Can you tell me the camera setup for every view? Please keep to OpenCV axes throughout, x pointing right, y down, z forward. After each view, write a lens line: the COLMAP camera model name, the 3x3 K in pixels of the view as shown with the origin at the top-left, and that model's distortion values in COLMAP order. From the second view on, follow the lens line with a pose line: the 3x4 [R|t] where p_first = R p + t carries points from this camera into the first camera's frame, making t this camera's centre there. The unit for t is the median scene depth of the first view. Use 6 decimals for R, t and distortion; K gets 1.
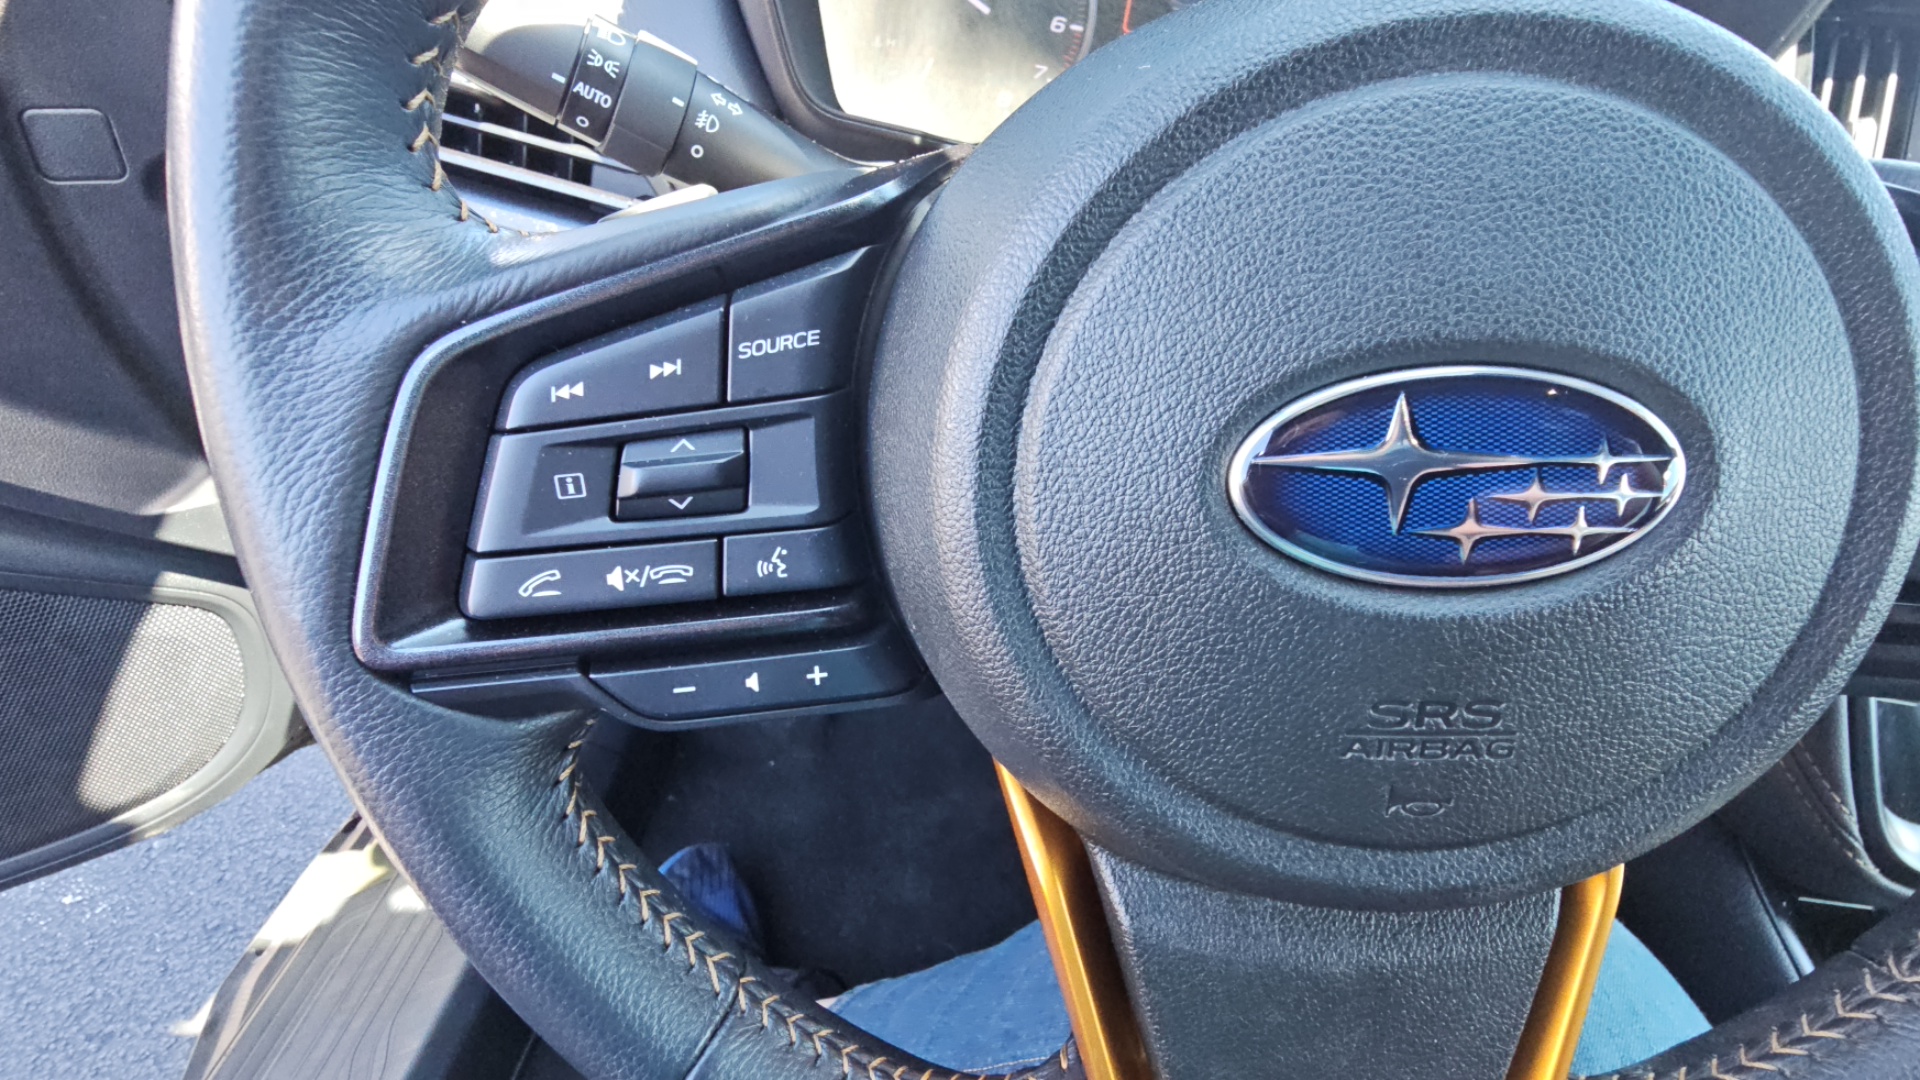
lens RADIAL K [[859.2, 0, 950.8], [0, 859.2, 550.4], [0, 0, 1]] dist [0.010522, -0.008707]
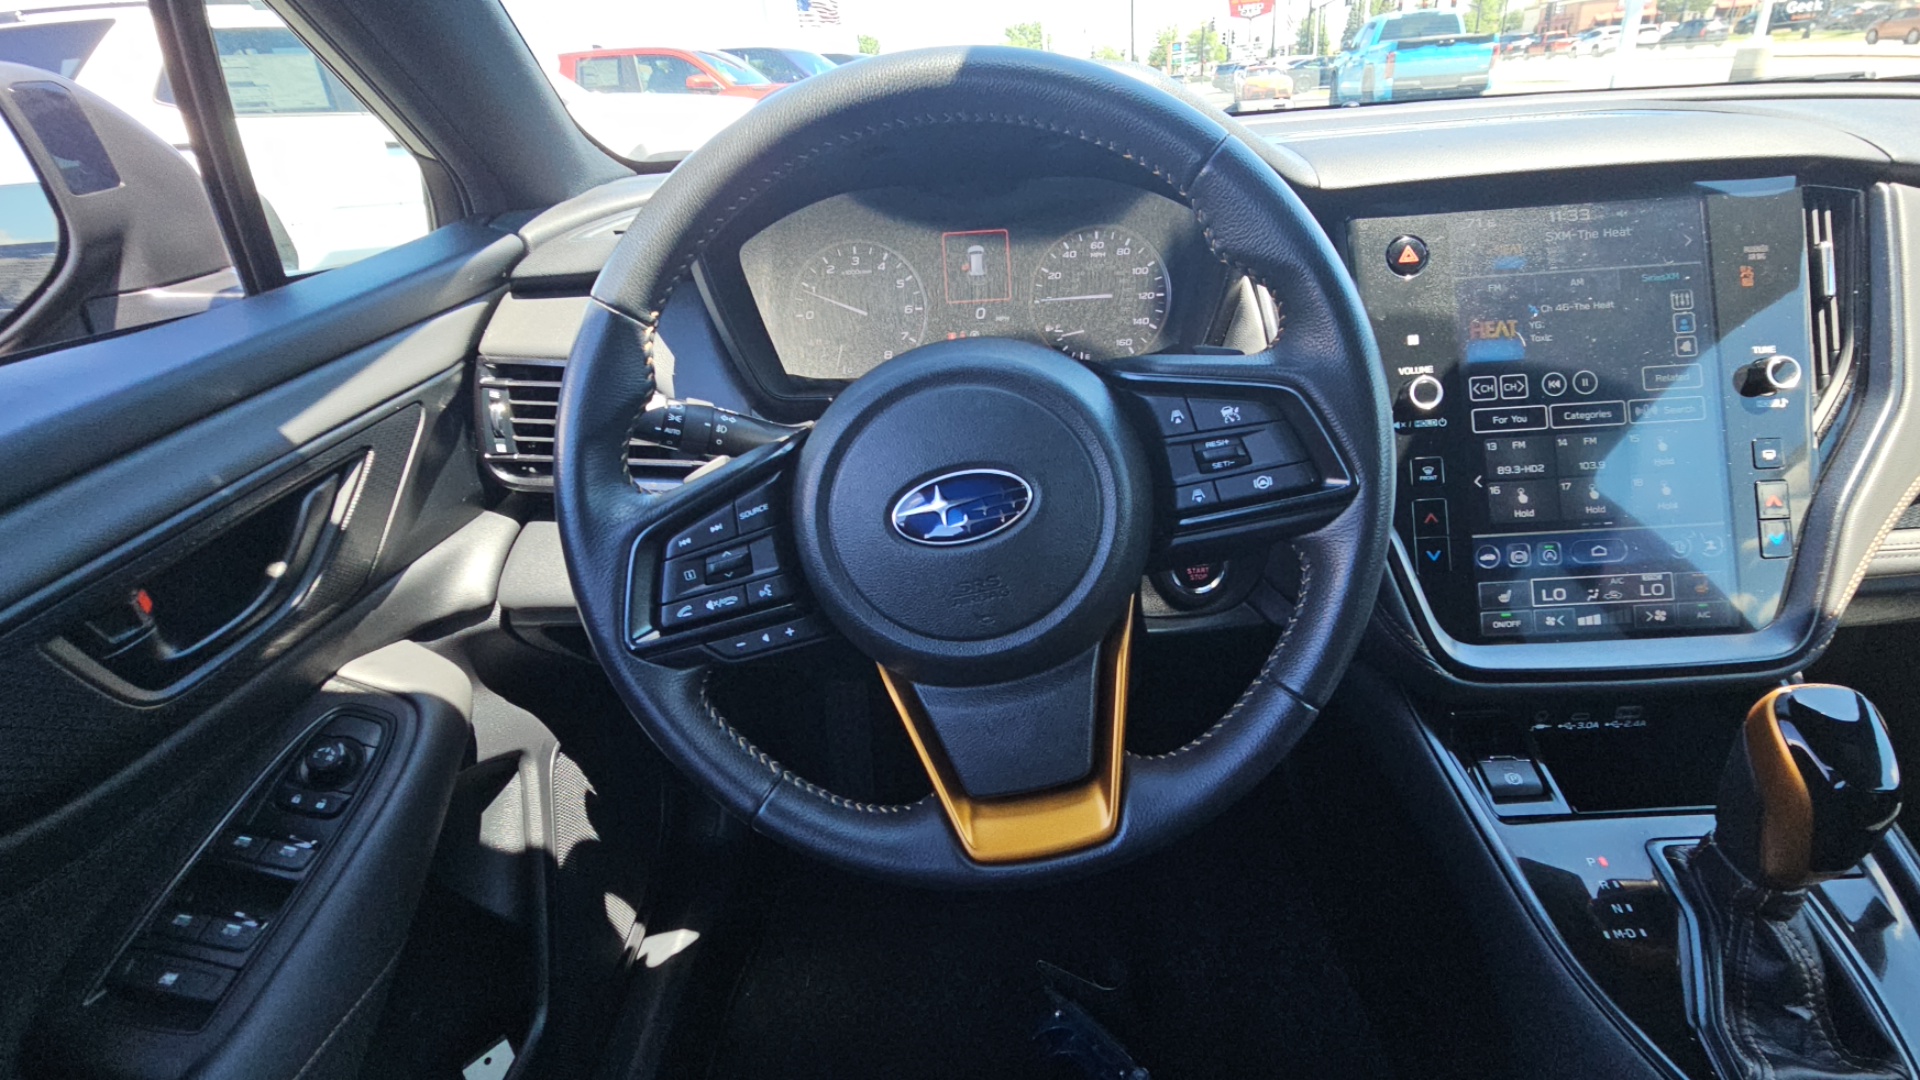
lens RADIAL K [[859.2, 0, 958.1], [0, 859.2, 532.1], [0, 0, 1]] dist [0.010522, -0.008707]
pose [[0.975748, -0.212485, -0.052585, 0.568295], [0.198398, 0.959980, -0.197677, 0.498415], [0.092484, 0.182451, 0.978856, -1.629459]]
